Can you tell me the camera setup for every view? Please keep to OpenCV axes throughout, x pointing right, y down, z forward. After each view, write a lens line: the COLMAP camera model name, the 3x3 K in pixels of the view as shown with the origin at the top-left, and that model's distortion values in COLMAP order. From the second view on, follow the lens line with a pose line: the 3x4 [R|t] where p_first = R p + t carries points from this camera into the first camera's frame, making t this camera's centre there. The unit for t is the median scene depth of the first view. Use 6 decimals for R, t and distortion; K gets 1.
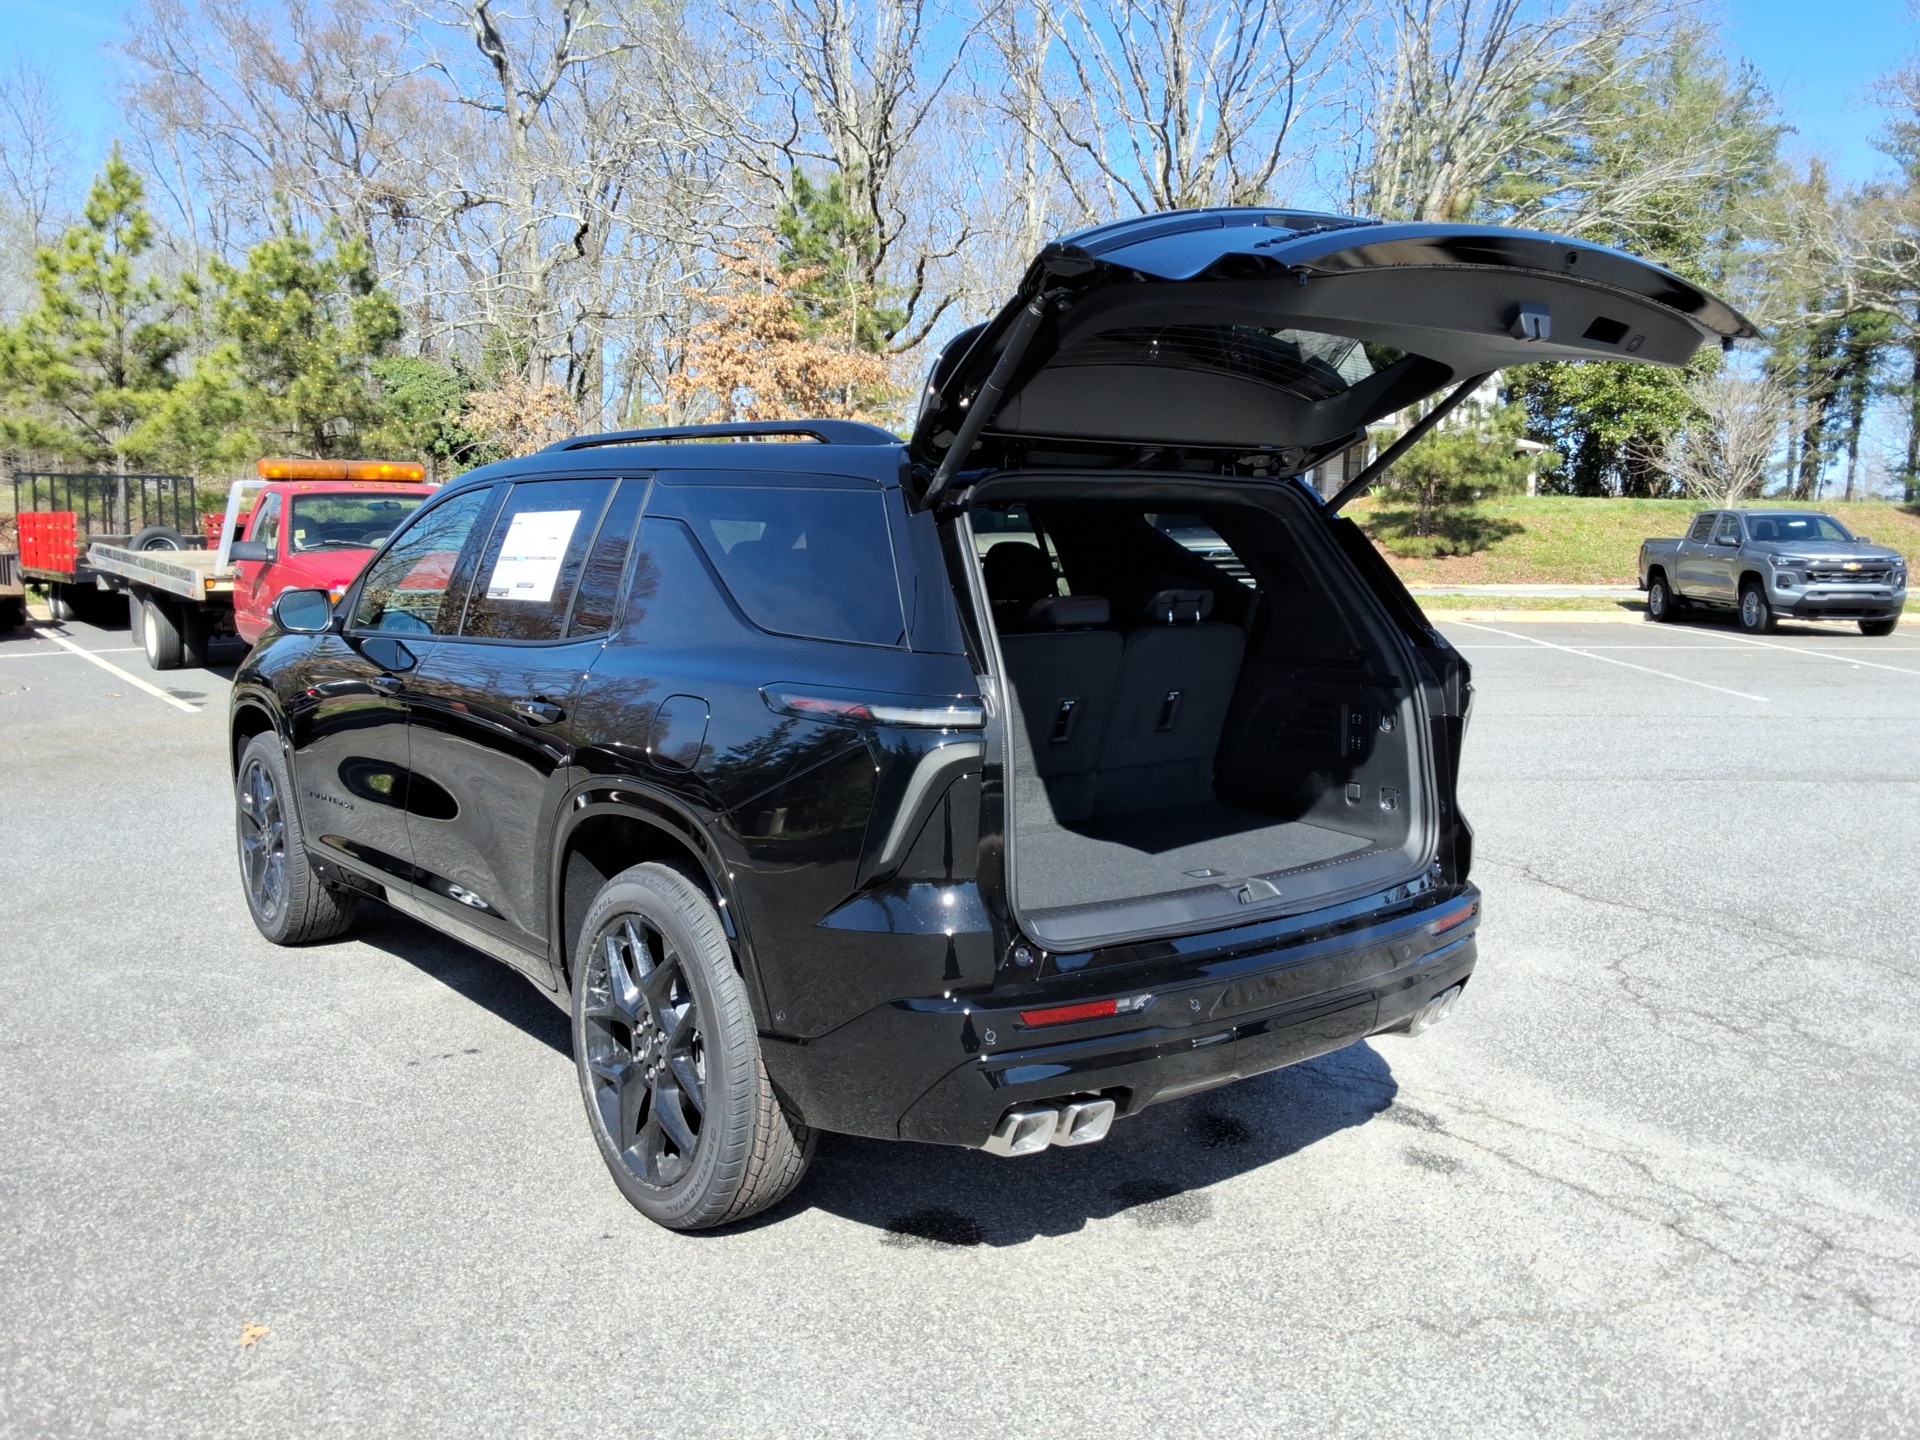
lens RADIAL K [[1544.7, 0, 977.3], [0, 1544.7, 705.6], [0, 0, 1]] dist [0.091776, -0.131080]
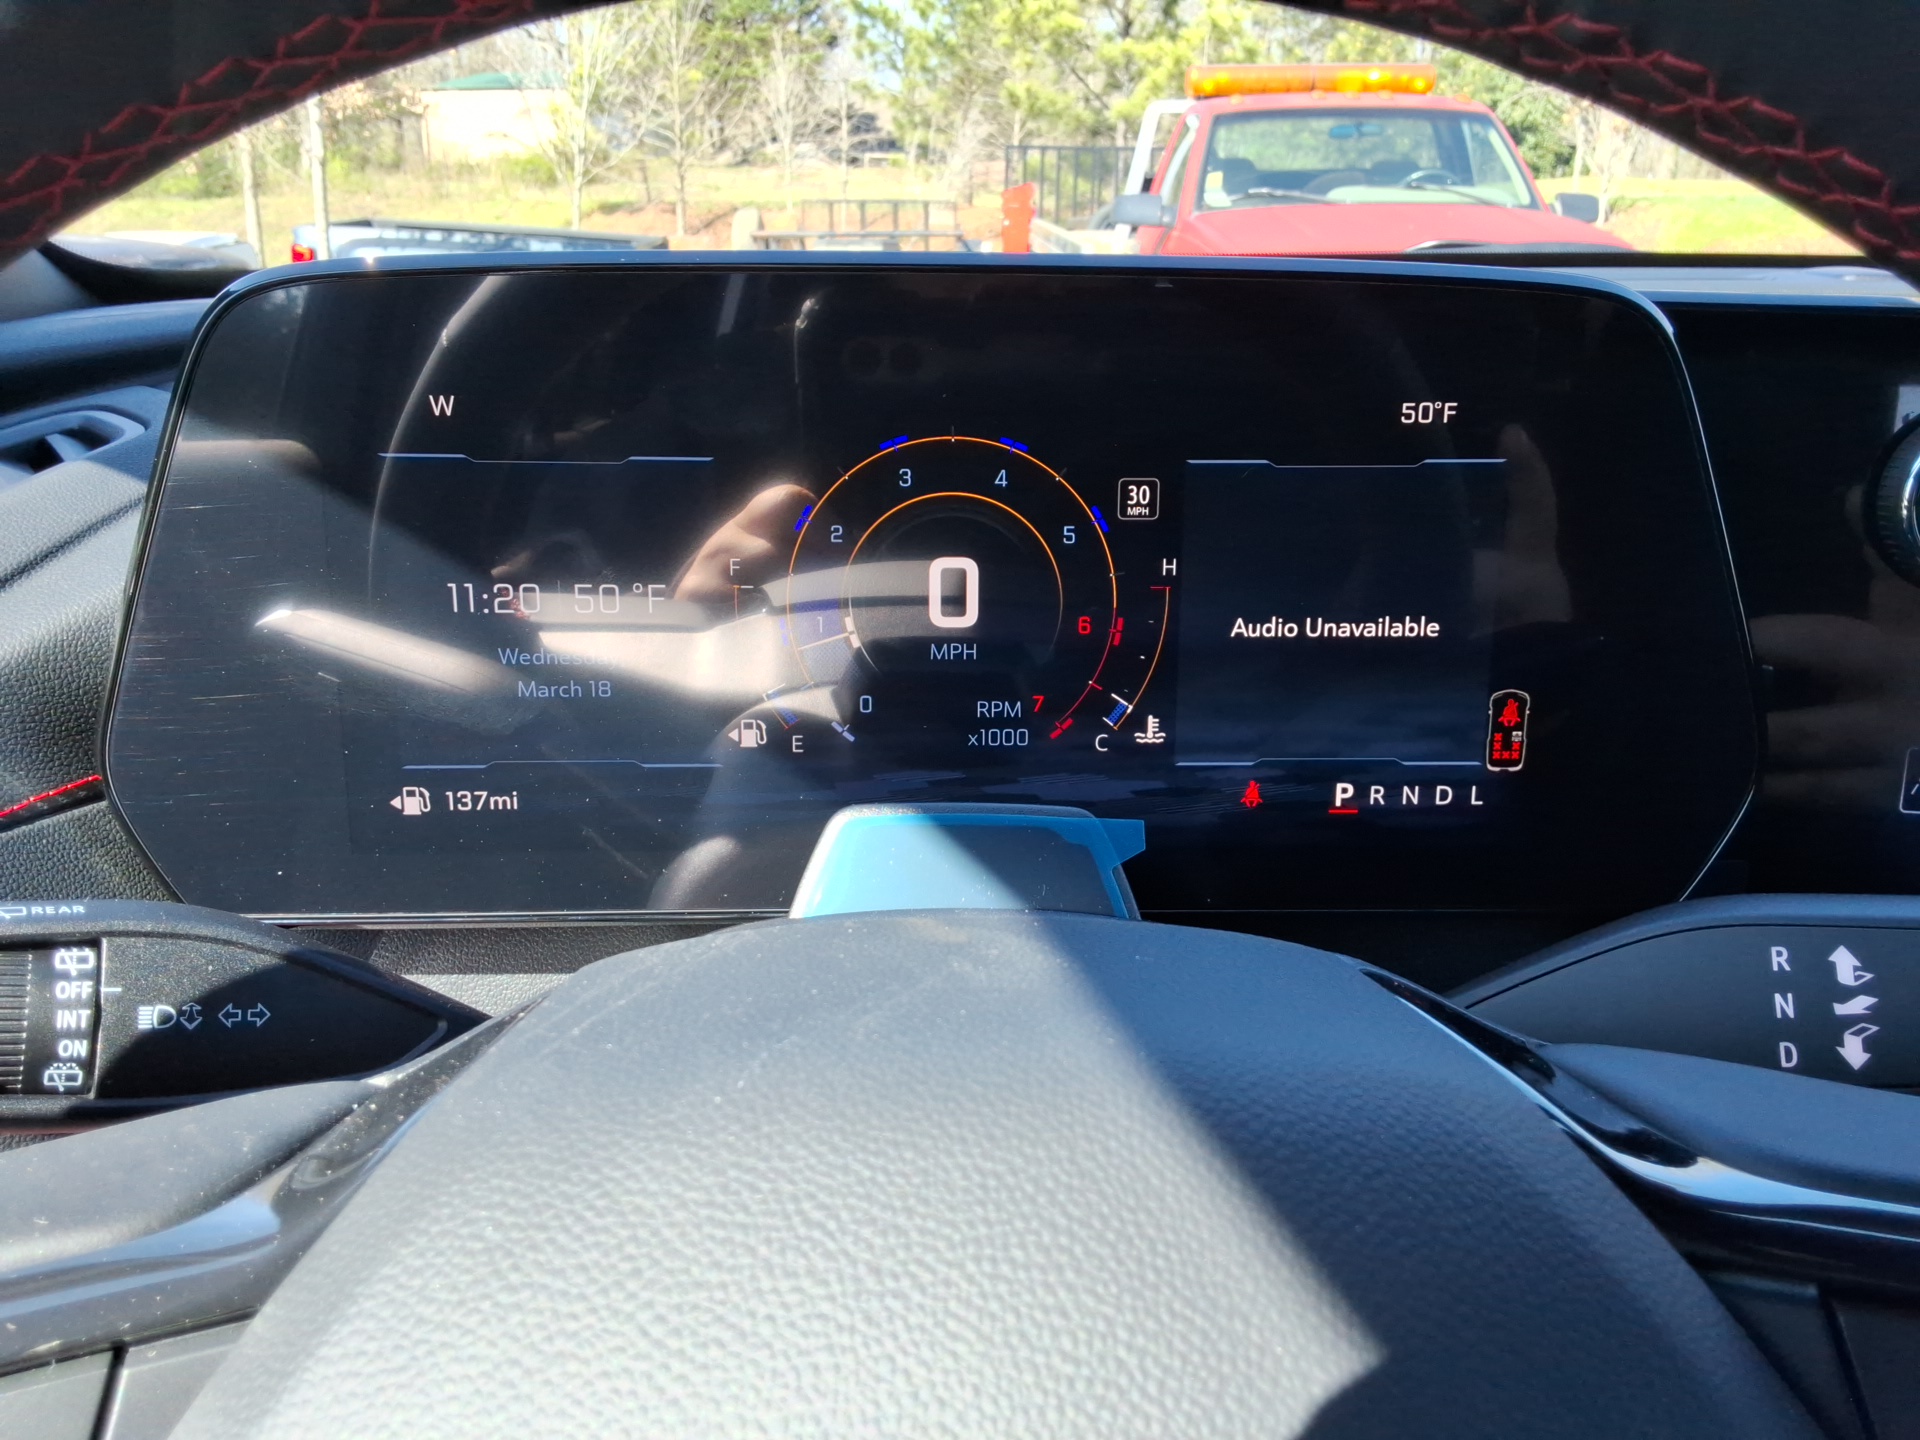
lens RADIAL K [[1544.7, 0, 977.6], [0, 1544.7, 713.4], [0, 0, 1]] dist [0.091776, -0.131080]
pose [[0.808180, 0.174485, -0.562494, -0.068780], [-0.068161, 0.976397, 0.204946, -0.013178], [0.584977, -0.127293, 0.800998, 0.230932]]
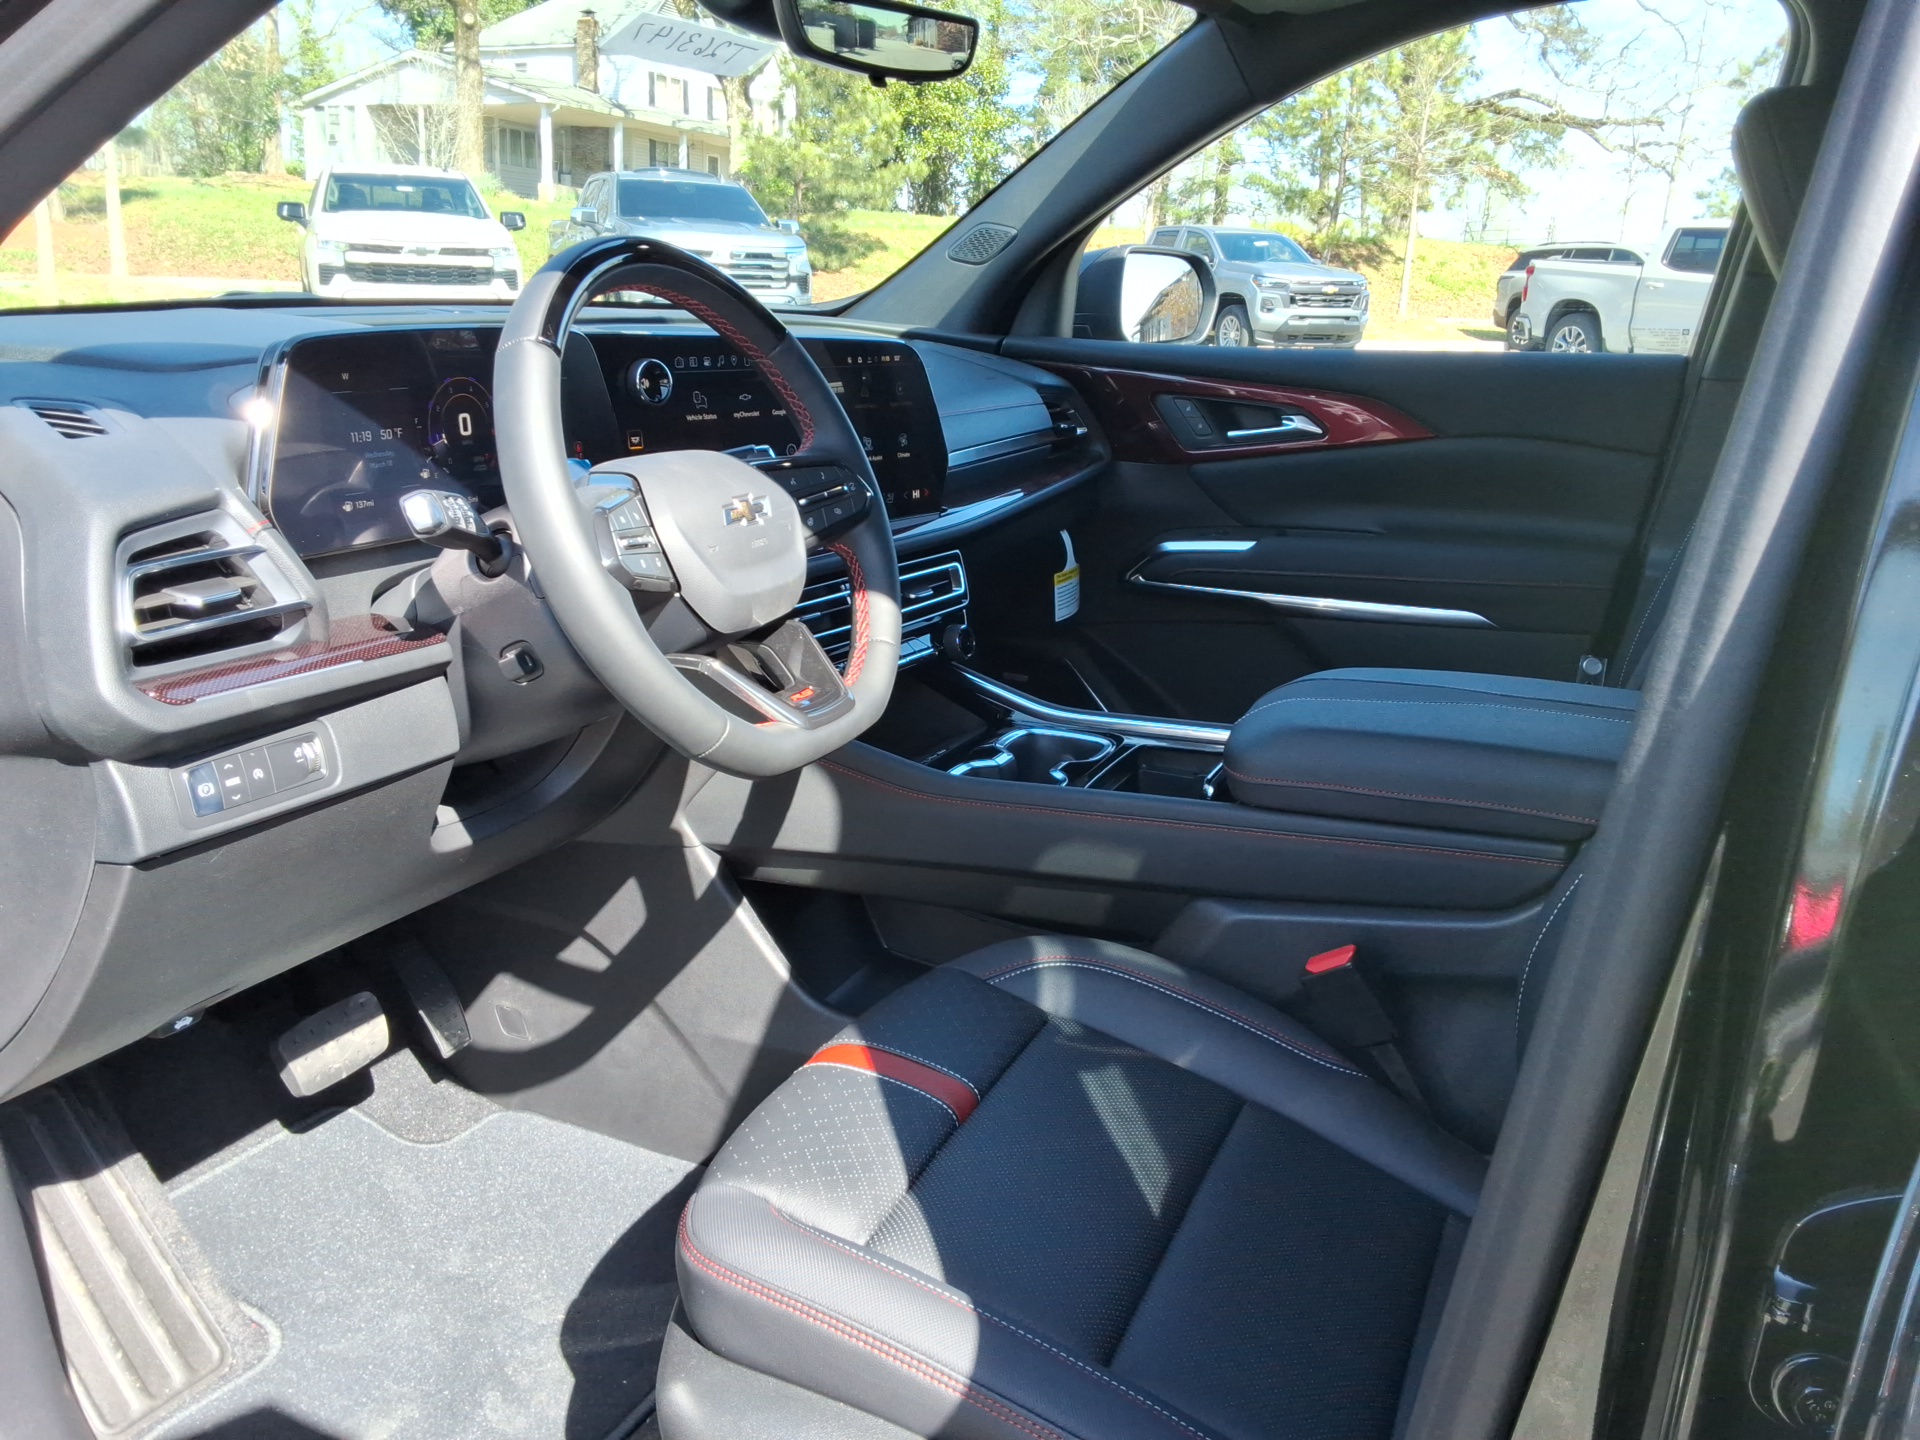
lens RADIAL K [[1544.7, 0, 976.0], [0, 1544.7, 690.1], [0, 0, 1]] dist [0.091776, -0.131080]
pose [[0.891473, -0.094826, 0.443039, -0.086095], [0.020404, 0.985263, 0.169824, -0.011010], [-0.452613, -0.142354, 0.880271, 0.189377]]
